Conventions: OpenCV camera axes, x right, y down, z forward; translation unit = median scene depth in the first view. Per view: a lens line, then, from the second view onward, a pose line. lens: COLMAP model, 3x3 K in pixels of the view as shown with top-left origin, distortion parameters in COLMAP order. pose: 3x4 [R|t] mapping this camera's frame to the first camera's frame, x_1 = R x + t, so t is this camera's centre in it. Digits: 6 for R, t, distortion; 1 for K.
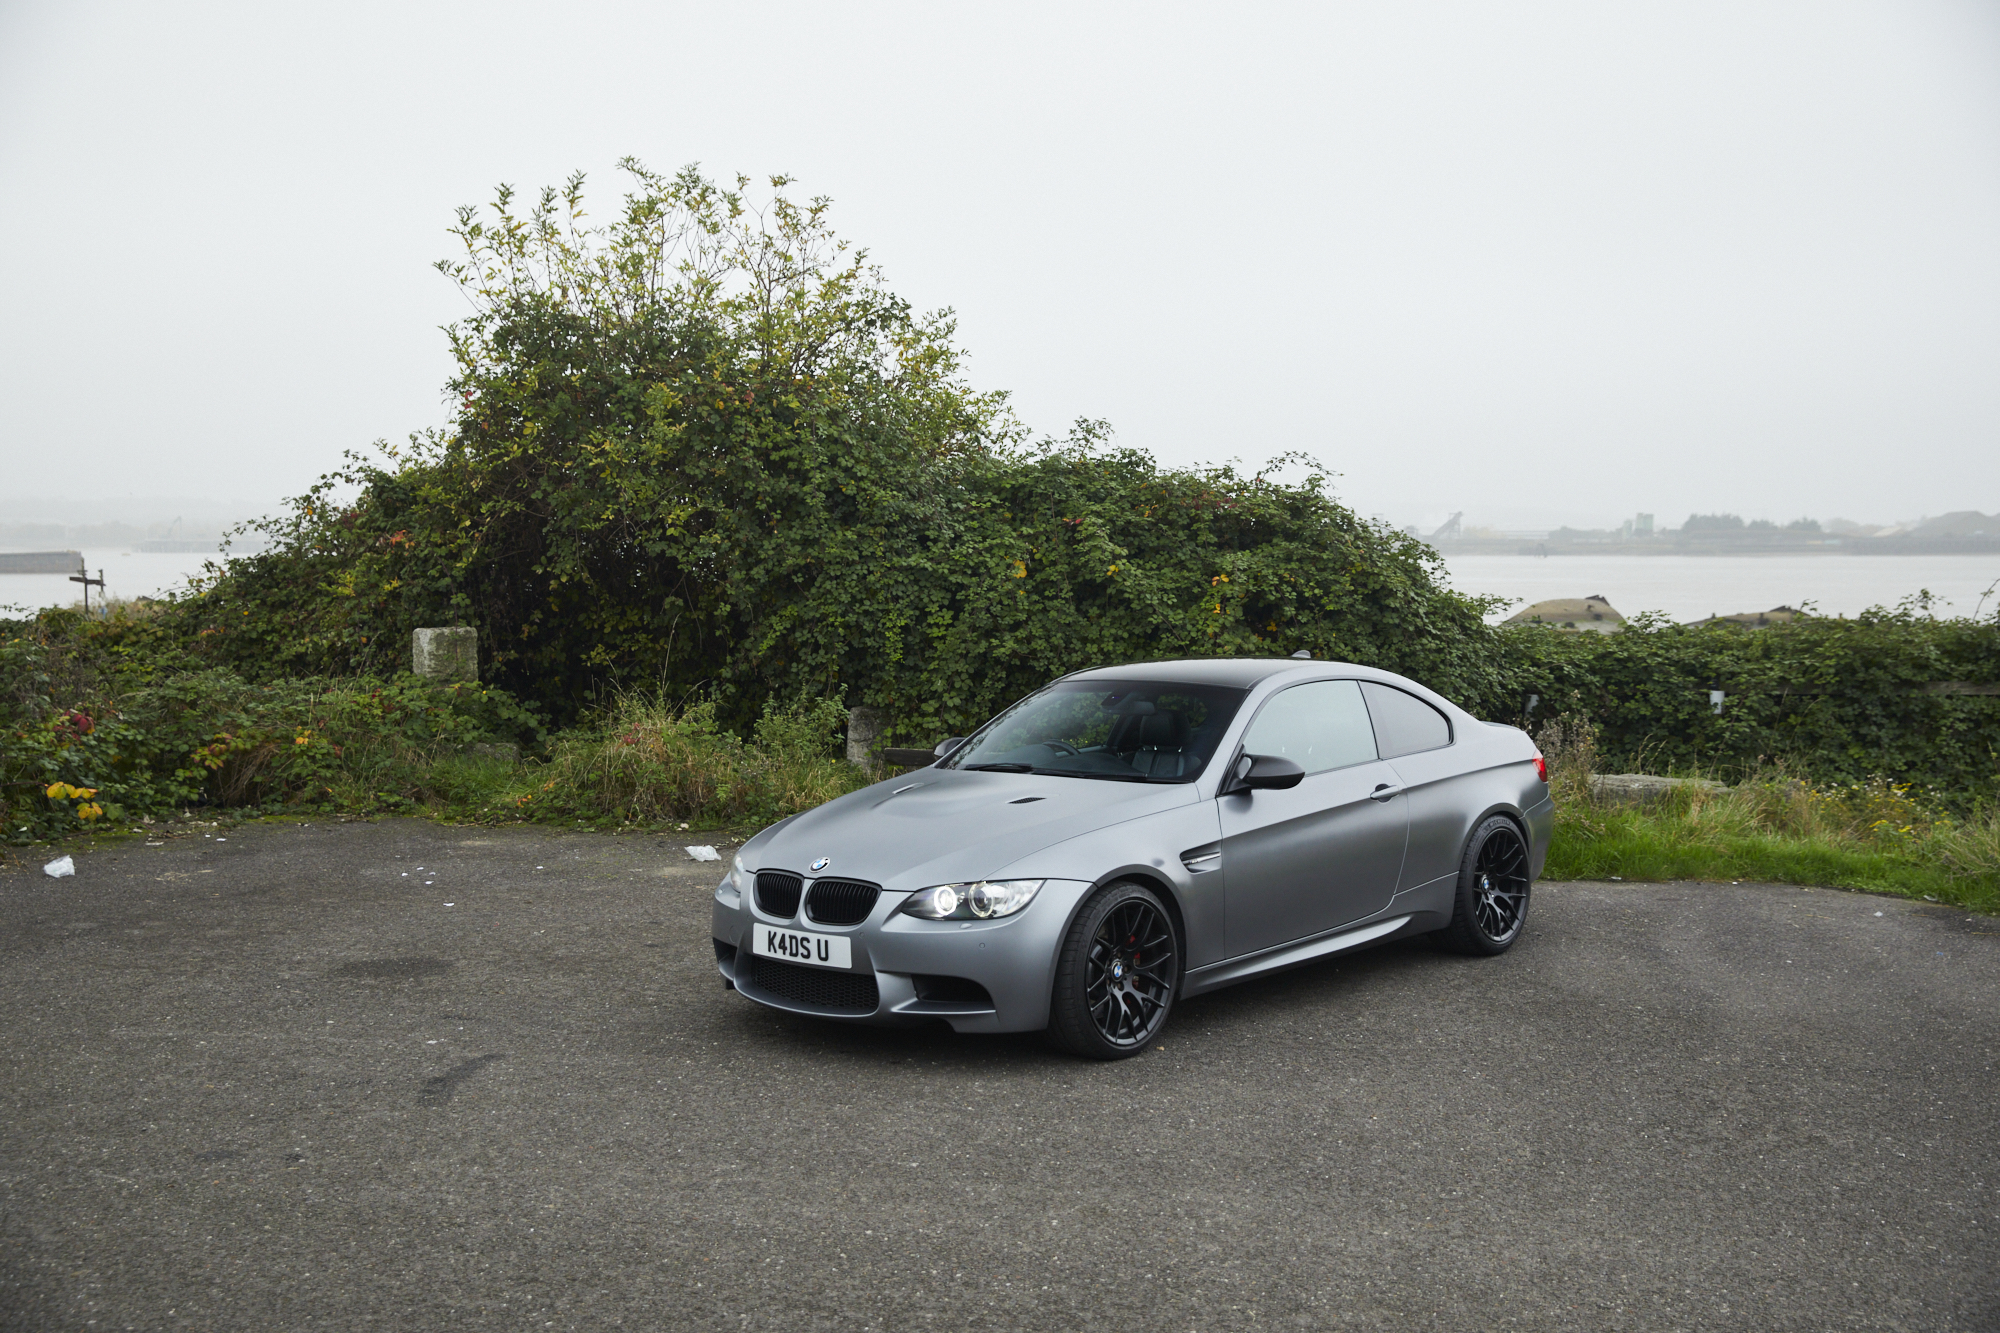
lens RADIAL K [[2036.1, 0, 1000.0], [0, 2036.1, 666.5], [0, 0, 1]] dist [0.008294, 0.026333]
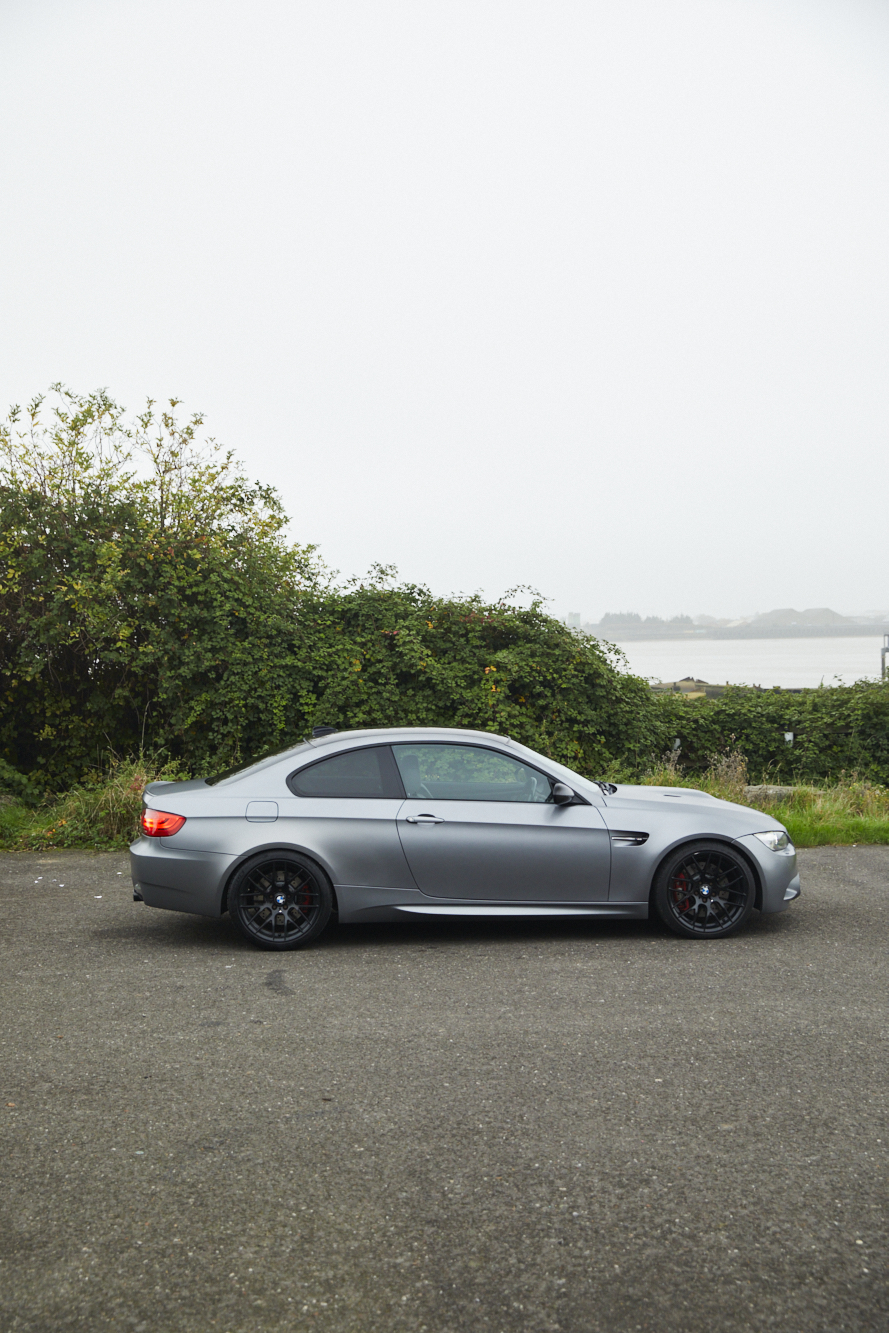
lens RADIAL K [[1536.2, 0, 443.4], [0, 1536.2, 682.7], [0, 0, 1]] dist [0.012779, 0.189139]
pose [[0.974642, -0.023577, 0.222525, -0.181467], [0.030712, 0.999117, -0.028658, -0.000753], [-0.221653, 0.034766, 0.974506, -0.115487]]
